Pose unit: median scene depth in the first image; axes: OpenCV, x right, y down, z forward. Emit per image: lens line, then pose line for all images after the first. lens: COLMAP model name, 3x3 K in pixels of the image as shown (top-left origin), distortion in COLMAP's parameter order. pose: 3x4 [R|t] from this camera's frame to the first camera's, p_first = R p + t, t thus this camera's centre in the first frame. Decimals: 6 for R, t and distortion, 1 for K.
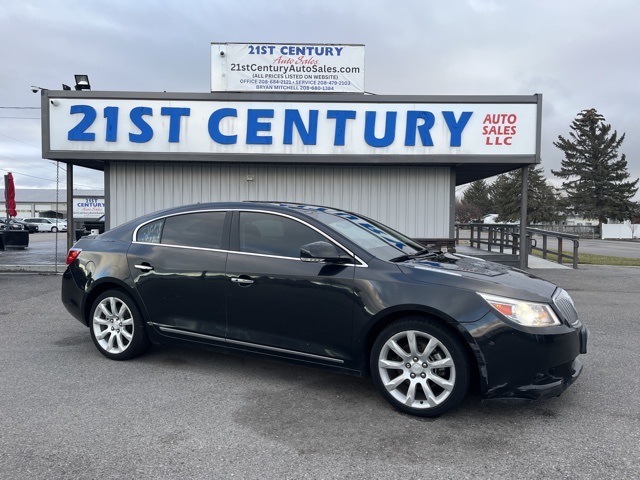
lens RADIAL K [[482.9, 0, 318.9], [0, 482.9, 239.3], [0, 0, 1]] dist [0.069025, -0.091010]
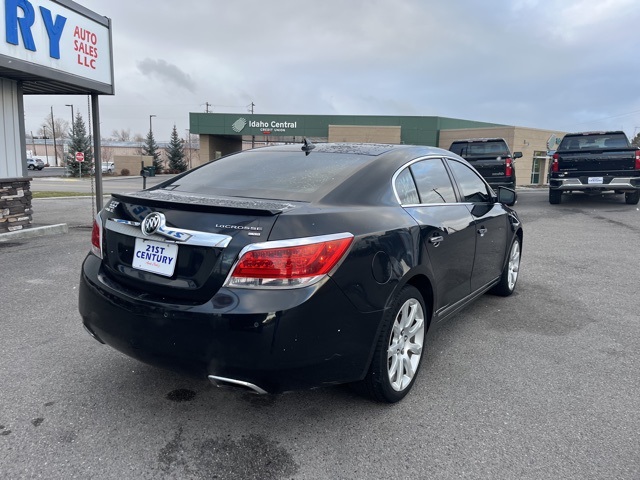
lens RADIAL K [[482.9, 0, 311.9], [0, 482.9, 239.2], [0, 0, 1]] dist [0.069025, -0.091010]
pose [[0.132682, -0.159773, 0.978196, -0.476300], [0.013916, 0.987125, 0.159344, -0.024685], [-0.991061, -0.007529, 0.133197, 0.488573]]
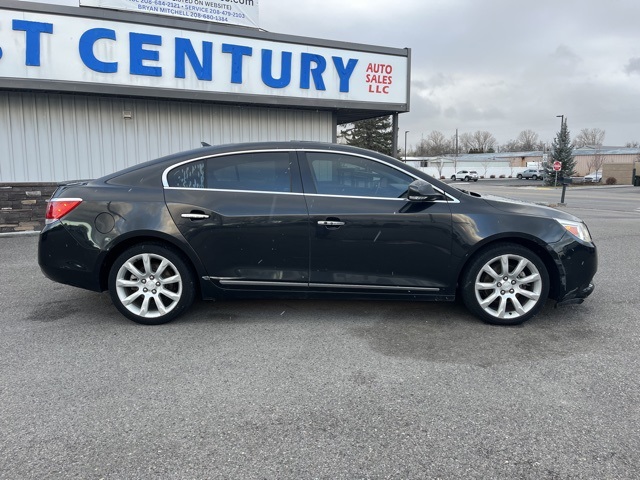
lens RADIAL K [[482.9, 0, 320.7], [0, 482.9, 234.8], [0, 0, 1]] dist [0.069025, -0.091010]
pose [[0.899396, -0.069825, 0.431522, -0.241637], [0.025073, 0.993775, 0.108547, 0.000991], [-0.436416, -0.086808, 0.895548, 0.052301]]
